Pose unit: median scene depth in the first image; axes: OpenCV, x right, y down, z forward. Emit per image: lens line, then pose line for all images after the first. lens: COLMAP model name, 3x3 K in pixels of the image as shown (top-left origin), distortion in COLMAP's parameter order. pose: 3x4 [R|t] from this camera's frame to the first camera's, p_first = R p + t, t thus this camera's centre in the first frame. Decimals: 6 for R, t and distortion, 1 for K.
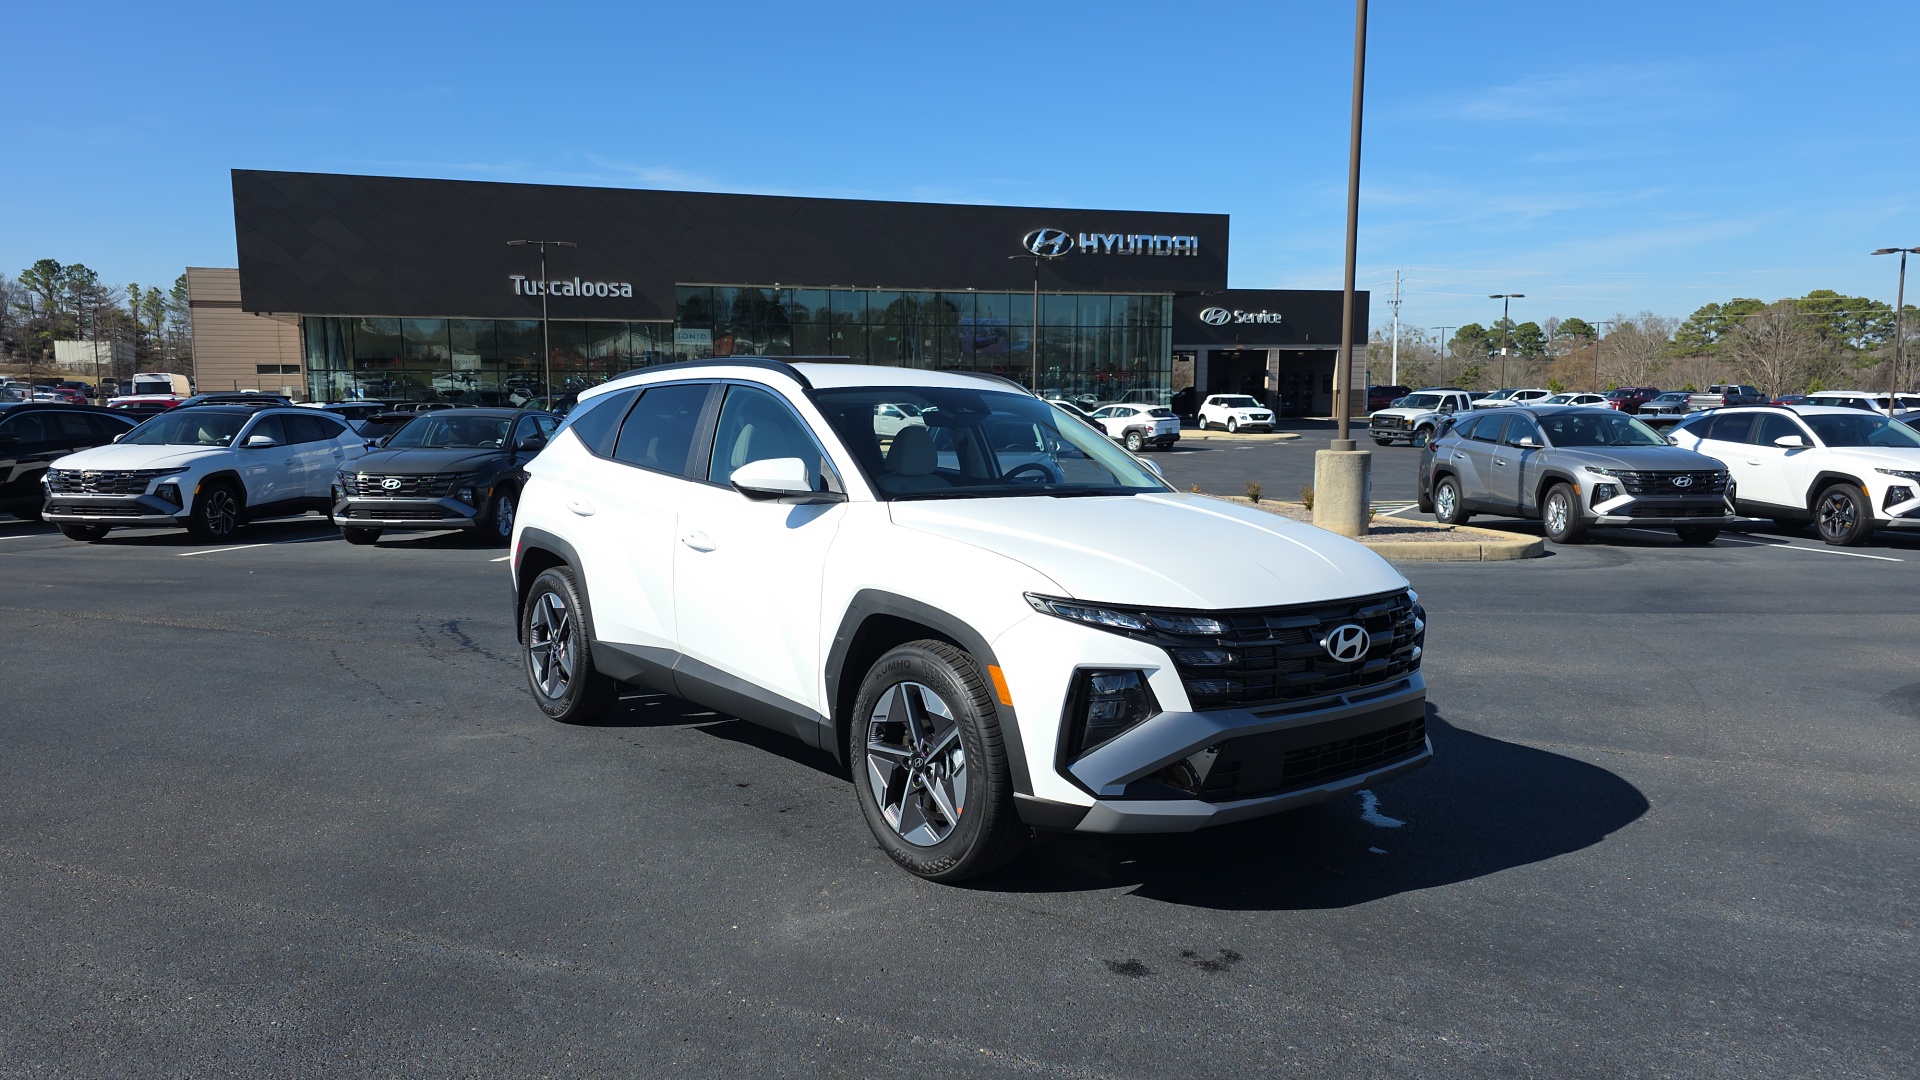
lens RADIAL K [[1278.3, 0, 937.7], [0, 1278.3, 551.4], [0, 0, 1]] dist [0.045425, -0.052888]
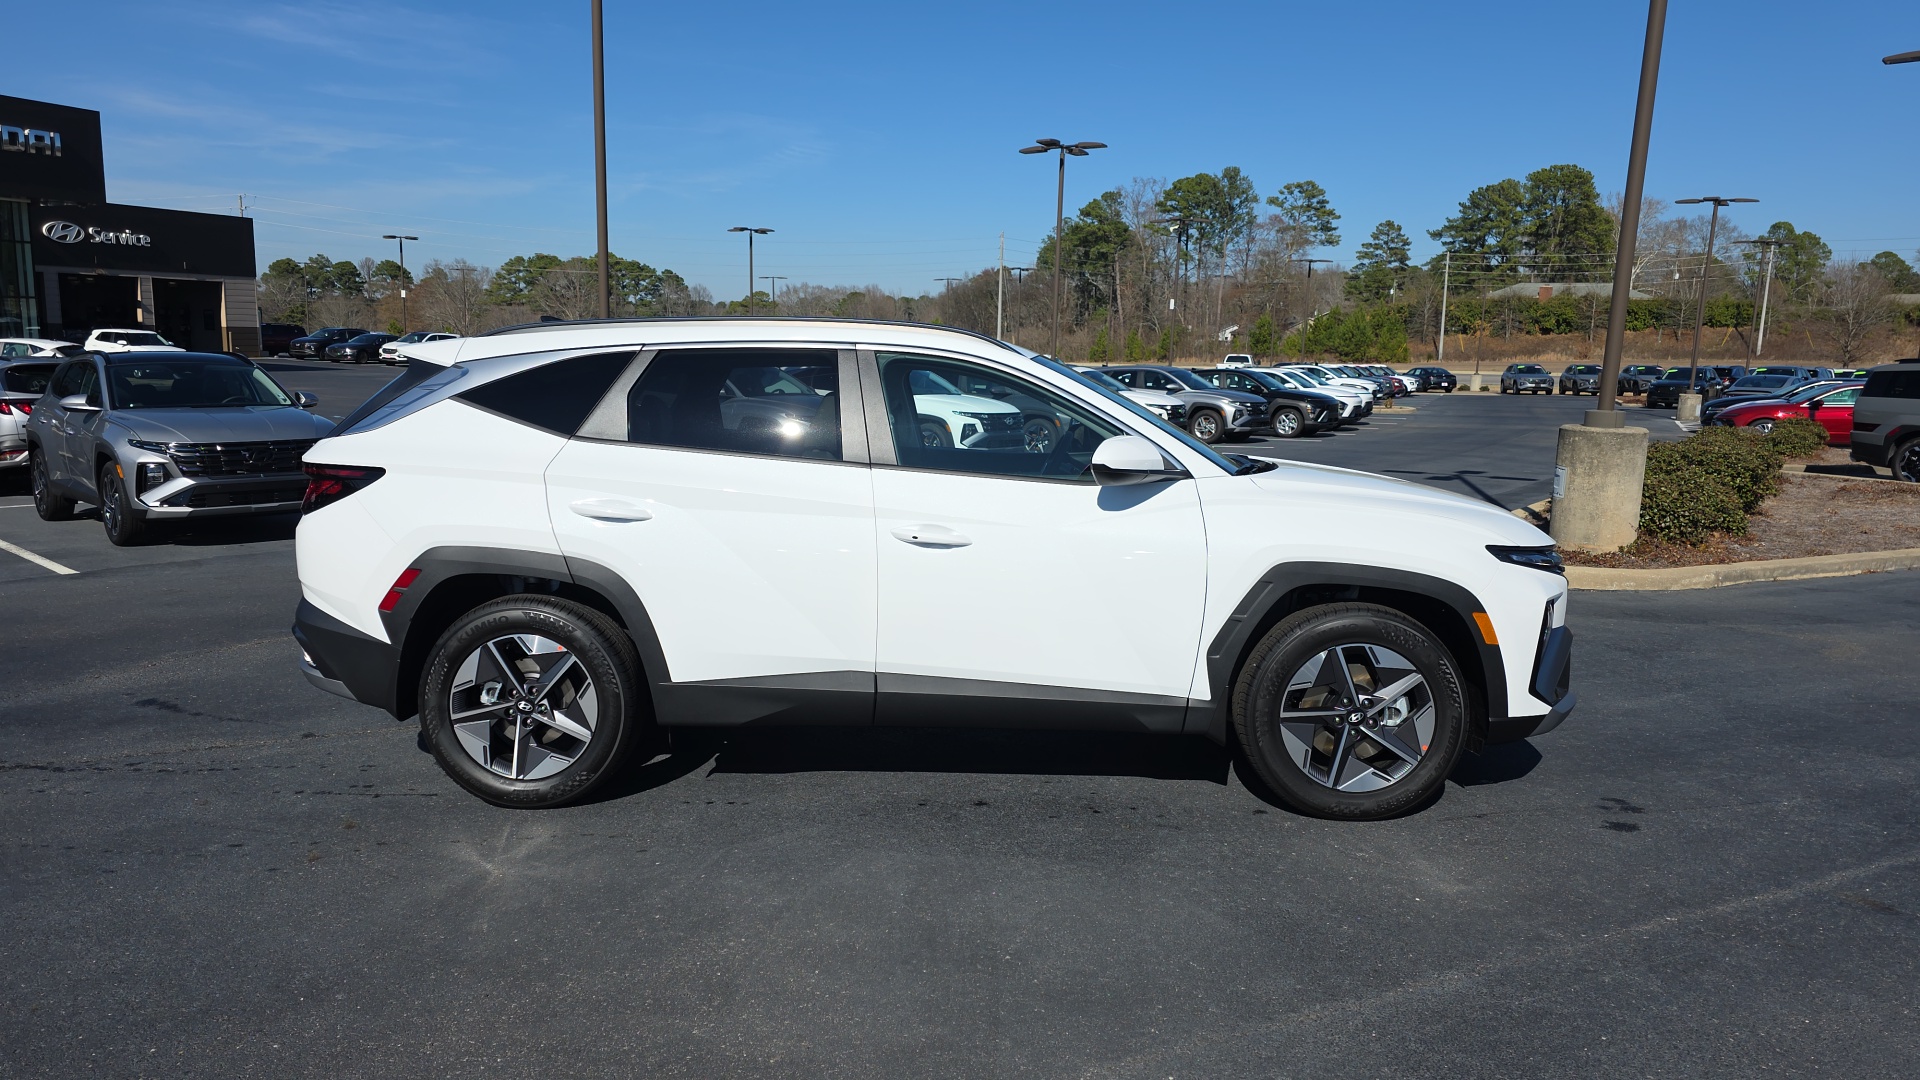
lens RADIAL K [[1282.8, 0, 960.0], [0, 1282.8, 540.0], [0, 0, 1]] dist [0.052134, -0.055040]
pose [[0.656982, -0.093970, 0.748027, -2.192973], [0.067473, 0.995549, 0.065804, -0.162469], [-0.750881, 0.007240, 0.660398, 1.136785]]
